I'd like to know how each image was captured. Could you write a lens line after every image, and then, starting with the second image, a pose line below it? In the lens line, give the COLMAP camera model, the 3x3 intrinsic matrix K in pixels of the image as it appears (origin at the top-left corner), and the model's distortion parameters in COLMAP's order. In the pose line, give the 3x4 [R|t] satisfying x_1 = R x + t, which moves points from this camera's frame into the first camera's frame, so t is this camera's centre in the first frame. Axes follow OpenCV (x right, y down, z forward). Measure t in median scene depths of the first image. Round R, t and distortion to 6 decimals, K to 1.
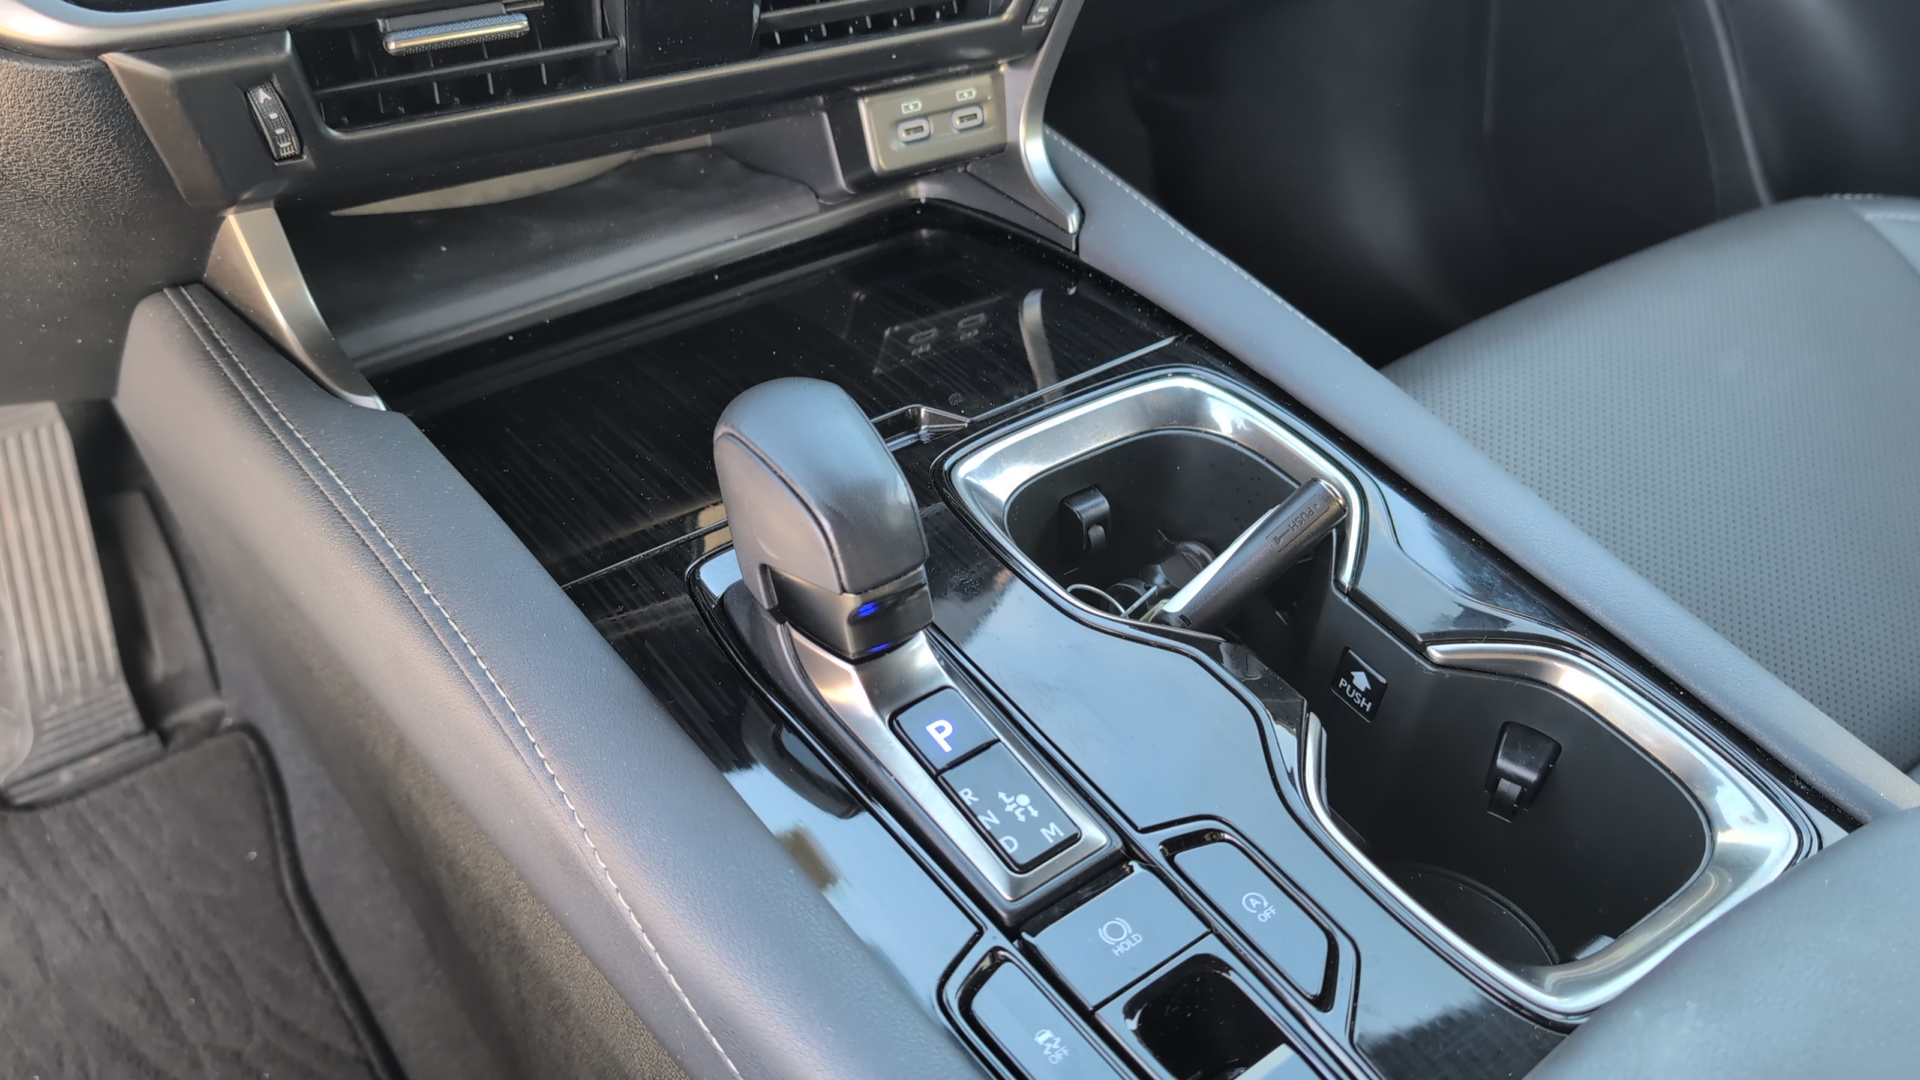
lens RADIAL K [[1635.1, 0, 930.3], [0, 1635.1, 546.2], [0, 0, 1]] dist [0.058950, -0.069199]
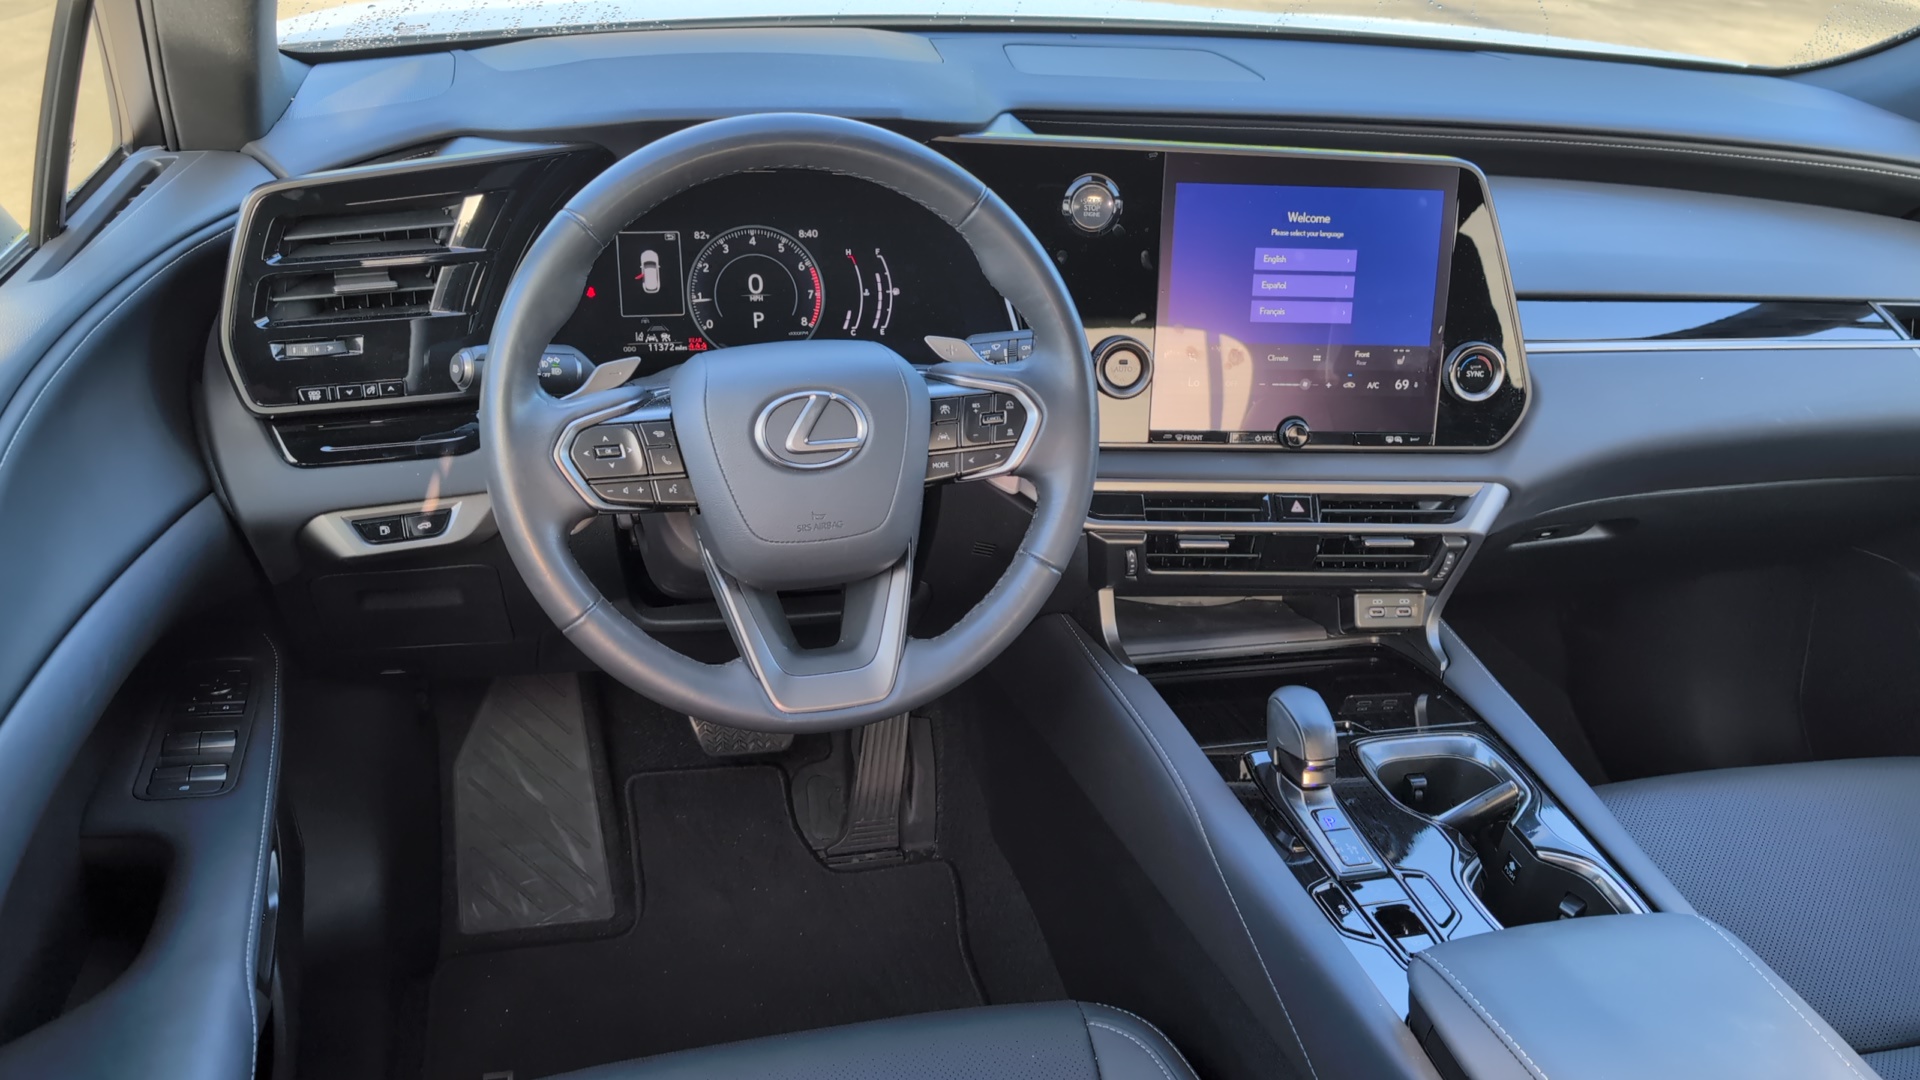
lens RADIAL K [[1635.1, 0, 930.3], [0, 1635.1, 546.2], [0, 0, 1]] dist [0.058950, -0.069199]
pose [[0.930198, 0.180994, -0.319333, 0.130661], [-0.257798, 0.941432, -0.217360, 0.326557], [0.261289, 0.284511, 0.922378, -1.336445]]
